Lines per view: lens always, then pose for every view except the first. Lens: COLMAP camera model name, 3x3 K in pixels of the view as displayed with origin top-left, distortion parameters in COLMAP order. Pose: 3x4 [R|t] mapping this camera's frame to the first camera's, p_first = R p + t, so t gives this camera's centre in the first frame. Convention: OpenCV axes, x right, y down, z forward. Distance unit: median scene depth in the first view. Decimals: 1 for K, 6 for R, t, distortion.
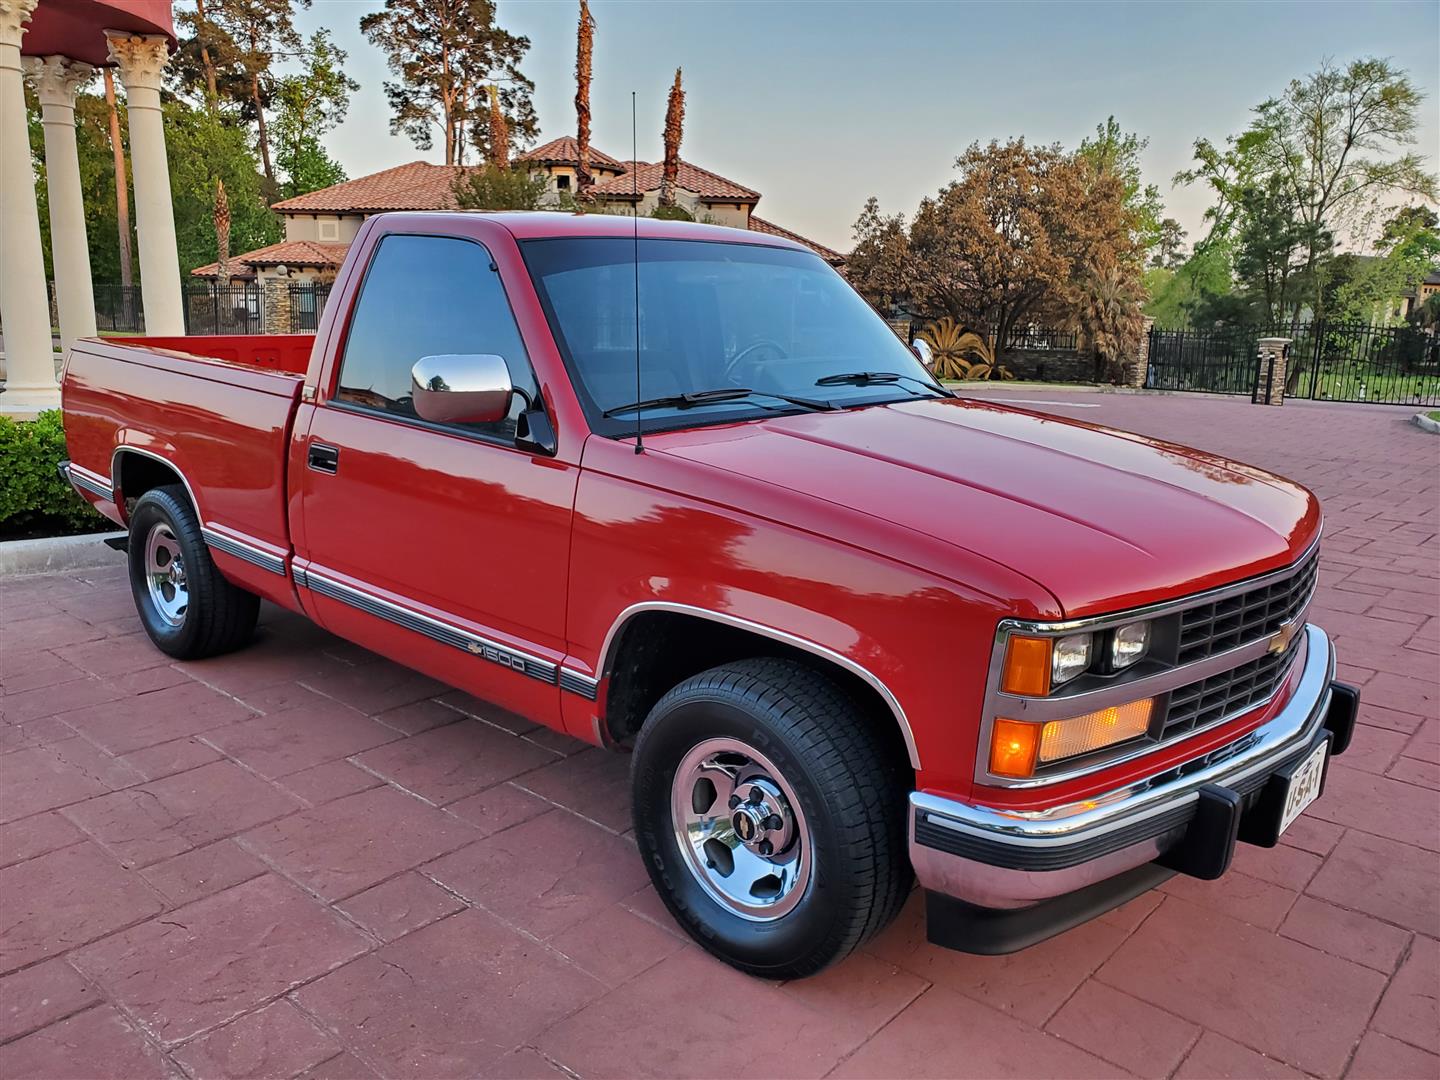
lens RADIAL K [[1134.1, 0, 716.8], [0, 1134.1, 540.7], [0, 0, 1]] dist [0.007547, 0.014379]
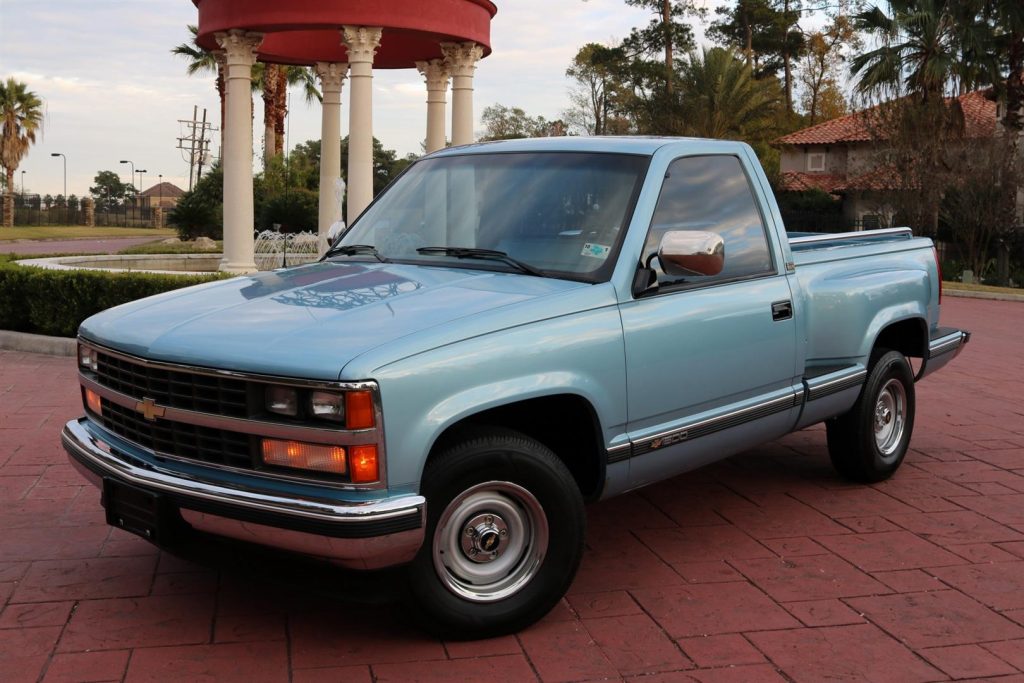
lens RADIAL K [[1137.0, 0, 514.1], [0, 1137.0, 341.3], [0, 0, 1]] dist [-0.108075, 0.075676]
pose [[0.801876, 0.054663, -0.594985, 0.097394], [-0.118070, 0.990667, -0.068110, 0.006810], [0.585709, 0.124865, 0.800846, -0.017838]]
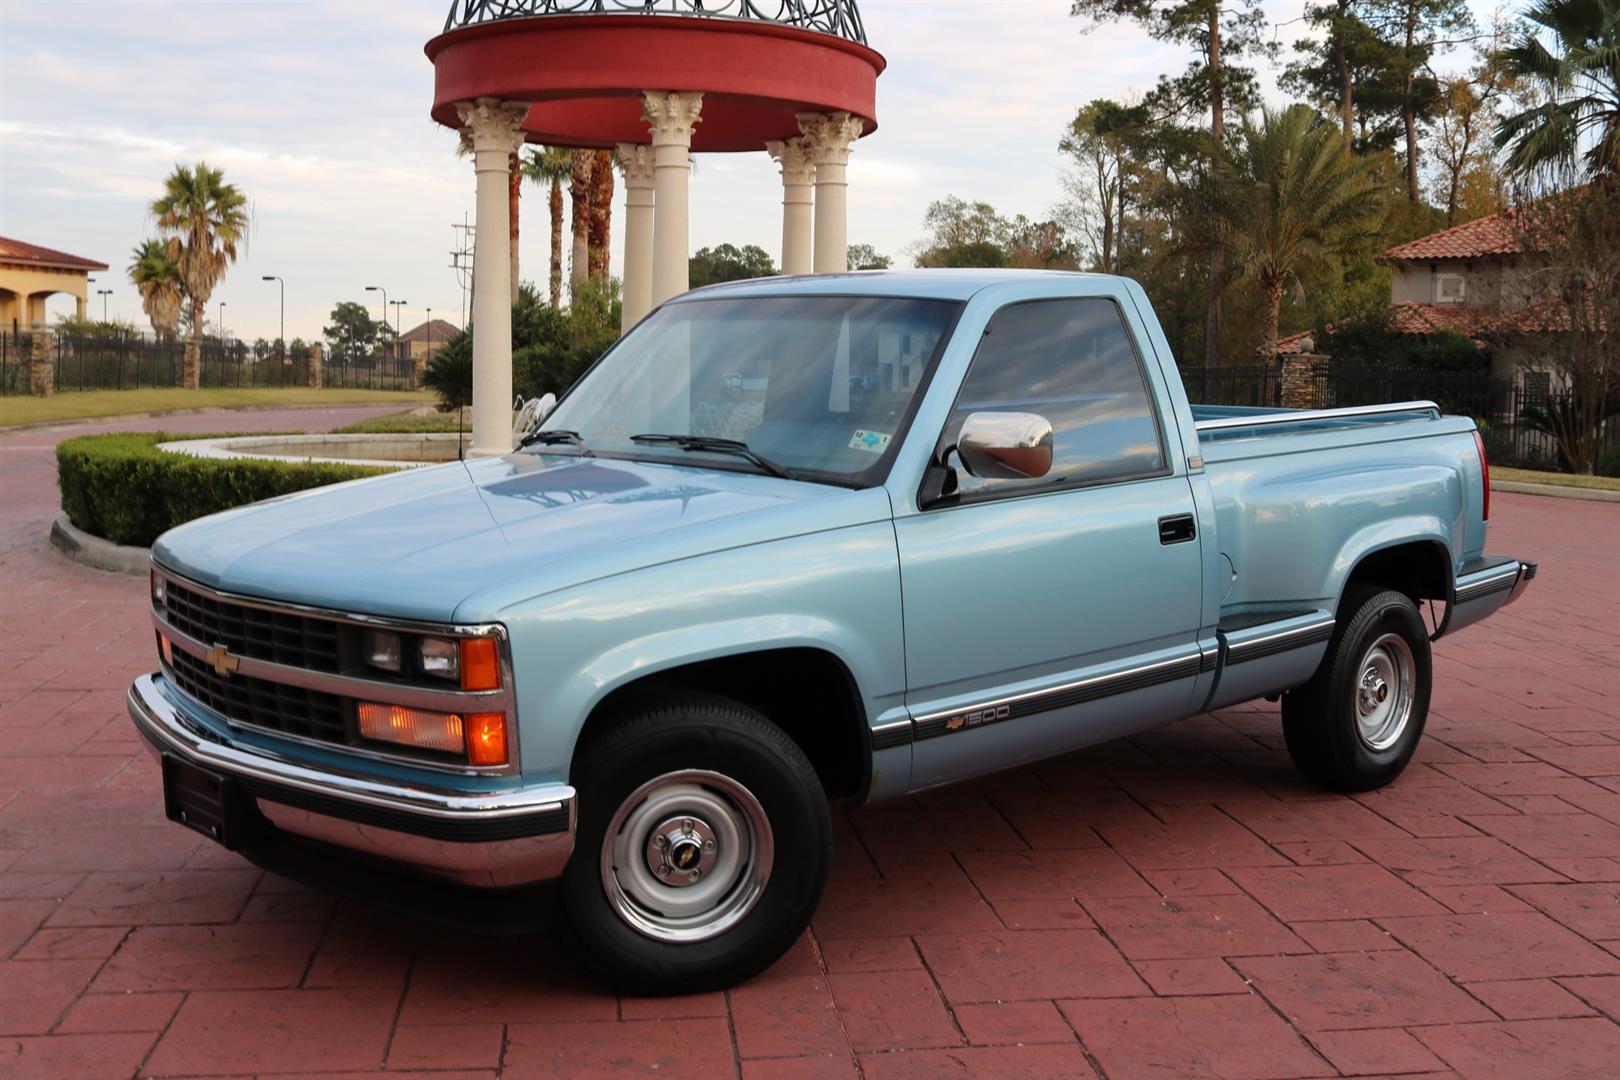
lens RADIAL K [[1798.8, 0, 813.4], [0, 1798.8, 539.7], [0, 0, 1]] dist [-0.108075, 0.075676]
pose [[0.741925, 0.051038, -0.668538, 0.114189], [-0.133696, 0.988336, -0.072919, 0.005580], [0.657019, 0.143481, 0.740094, -0.016774]]
